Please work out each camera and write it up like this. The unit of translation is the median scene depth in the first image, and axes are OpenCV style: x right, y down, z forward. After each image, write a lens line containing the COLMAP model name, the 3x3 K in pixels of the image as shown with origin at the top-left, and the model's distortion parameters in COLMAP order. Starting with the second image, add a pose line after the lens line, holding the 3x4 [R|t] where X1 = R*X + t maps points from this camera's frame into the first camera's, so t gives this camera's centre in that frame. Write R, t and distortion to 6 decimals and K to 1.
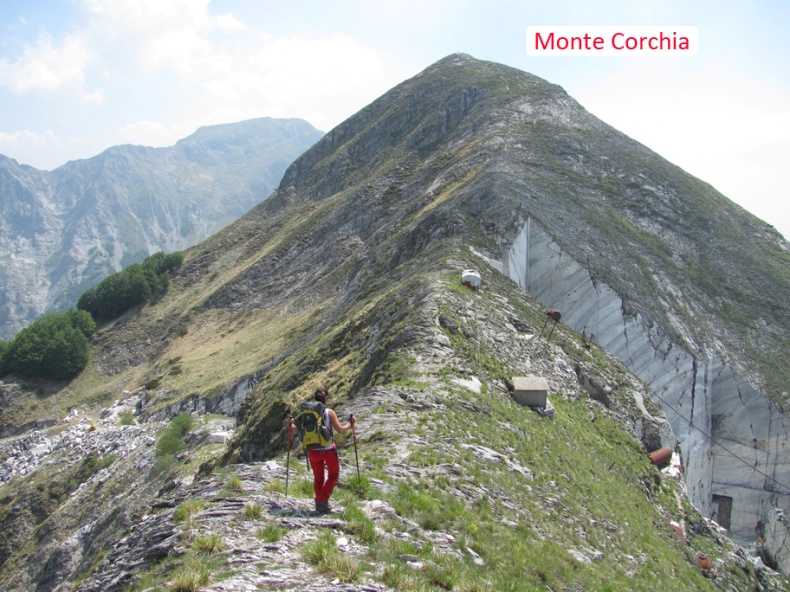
lens RADIAL K [[838.4, 0, 389.6], [0, 838.4, 294.2], [0, 0, 1]] dist [-0.110091, 0.000000]
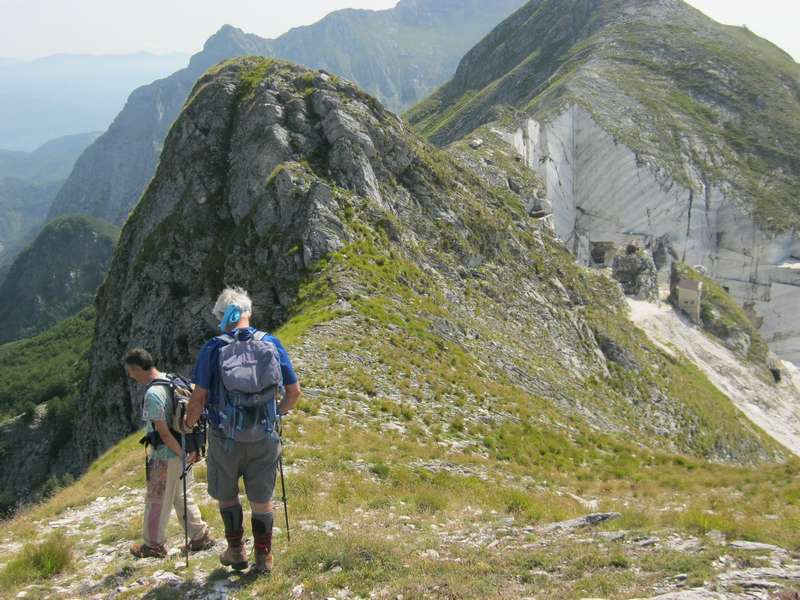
lens RADIAL K [[888.8, 0, 398.1], [0, 888.8, 303.7], [0, 0, 1]] dist [-0.087944, 0.000000]
pose [[0.967254, 0.026453, -0.252428, 0.188398], [0.014649, 0.987078, 0.159570, 0.009567], [0.253387, -0.158043, 0.954368, -0.548505]]
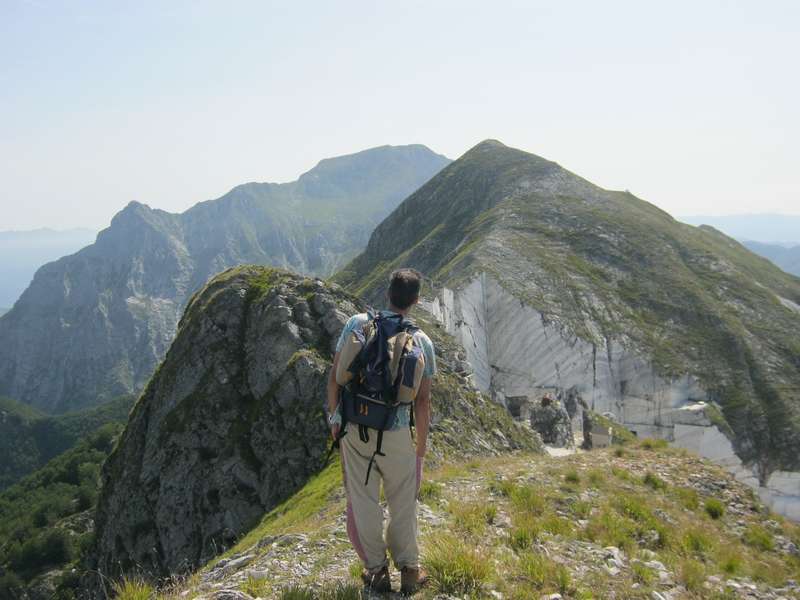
lens RADIAL K [[888.8, 0, 402.9], [0, 888.8, 298.3], [0, 0, 1]] dist [-0.087944, 0.000000]
pose [[0.987664, -0.061360, -0.144065, 0.181556], [0.058409, 0.997989, -0.024632, 0.001454], [0.145286, 0.015913, 0.989262, -0.627414]]
